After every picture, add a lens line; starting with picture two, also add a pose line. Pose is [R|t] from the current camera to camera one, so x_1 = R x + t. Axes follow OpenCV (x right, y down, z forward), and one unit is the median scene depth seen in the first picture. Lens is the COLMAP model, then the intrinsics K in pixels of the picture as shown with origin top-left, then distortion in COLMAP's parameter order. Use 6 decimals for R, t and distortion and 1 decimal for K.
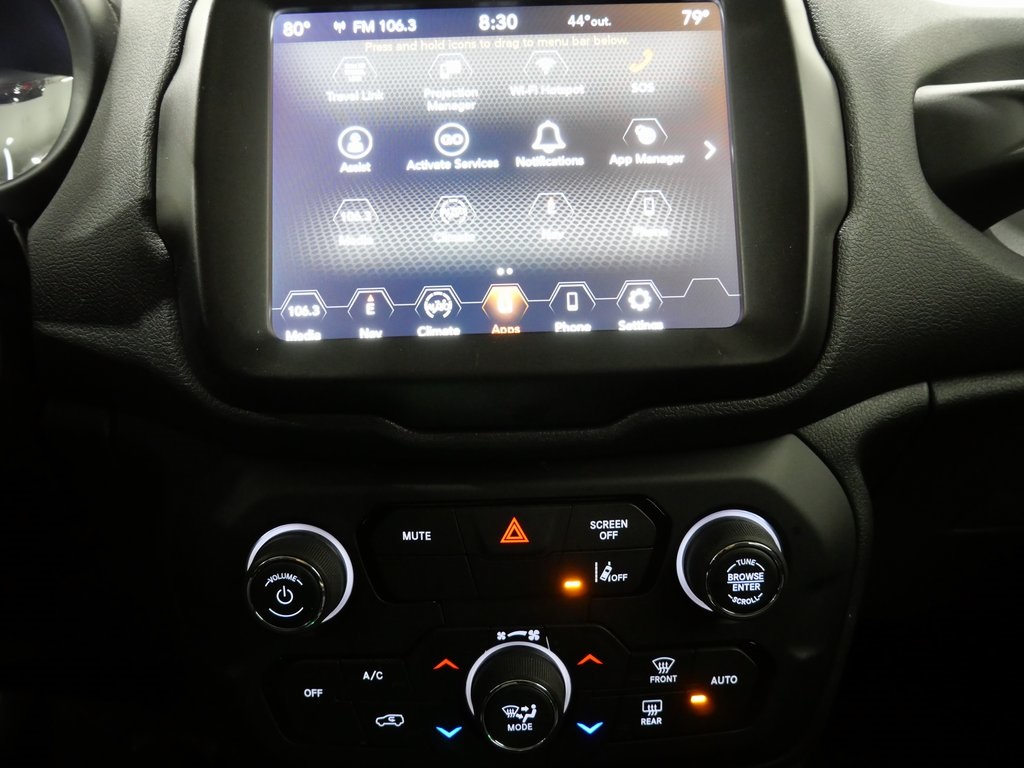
lens RADIAL K [[726.9, 0, 512.0], [0, 726.9, 384.0], [0, 0, 1]] dist [-0.042589, 0.000555]
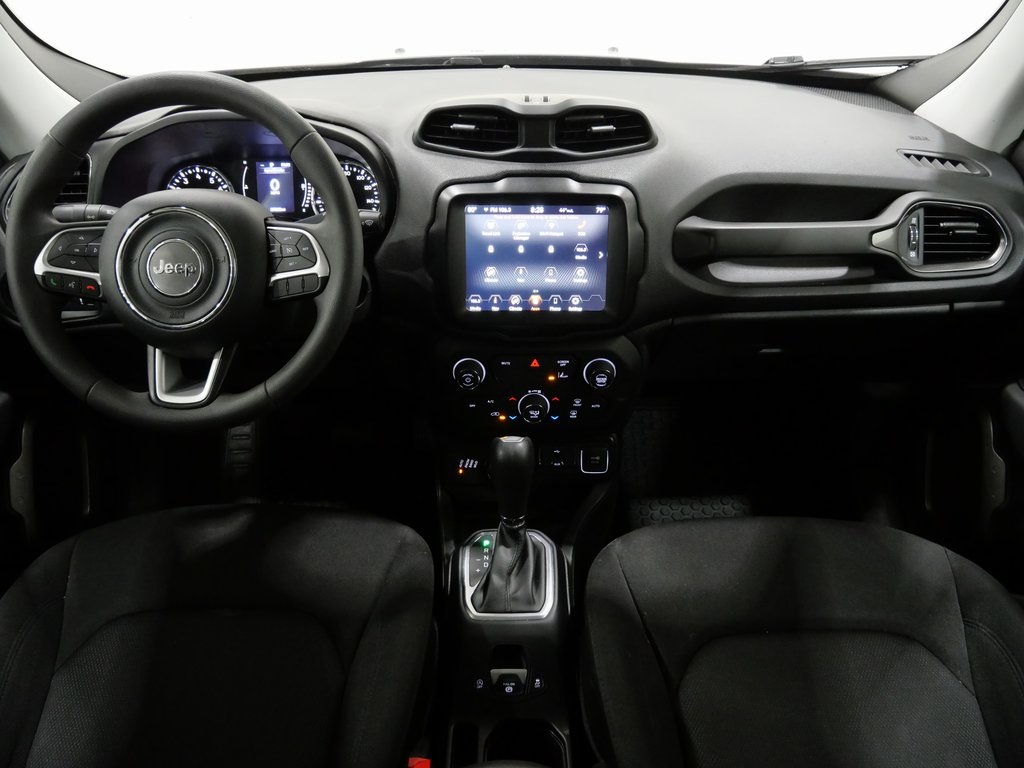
lens RADIAL K [[726.9, 0, 512.0], [0, 726.9, 384.0], [0, 0, 1]] dist [-0.042589, 0.000555]
pose [[0.999462, 0.031443, 0.009304, -0.131612], [-0.032650, 0.928009, 0.371125, -0.955198], [0.003036, -0.371229, 0.928536, -2.169275]]
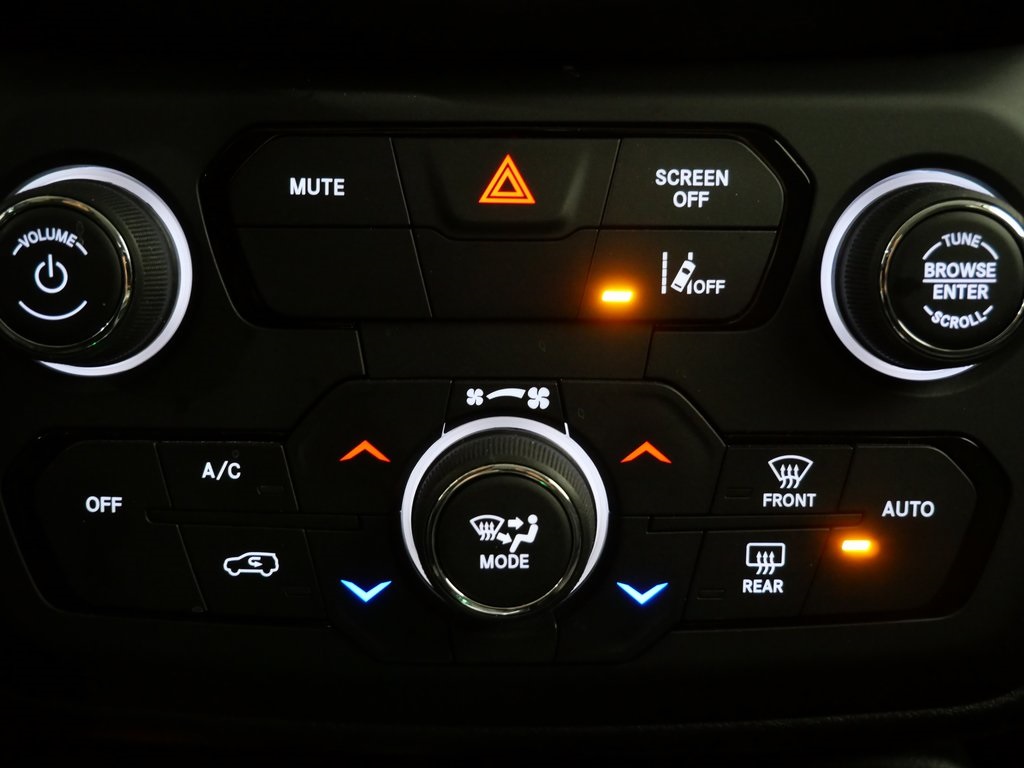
lens RADIAL K [[1215.8, 0, 512.0], [0, 1215.8, 384.0], [0, 0, 1]] dist [-0.015525, 0.004797]
pose [[0.999369, 0.035053, -0.005681, 0.016487], [-0.035098, 0.999352, -0.008006, 0.352831], [0.005397, 0.008200, 0.999952, 0.142170]]
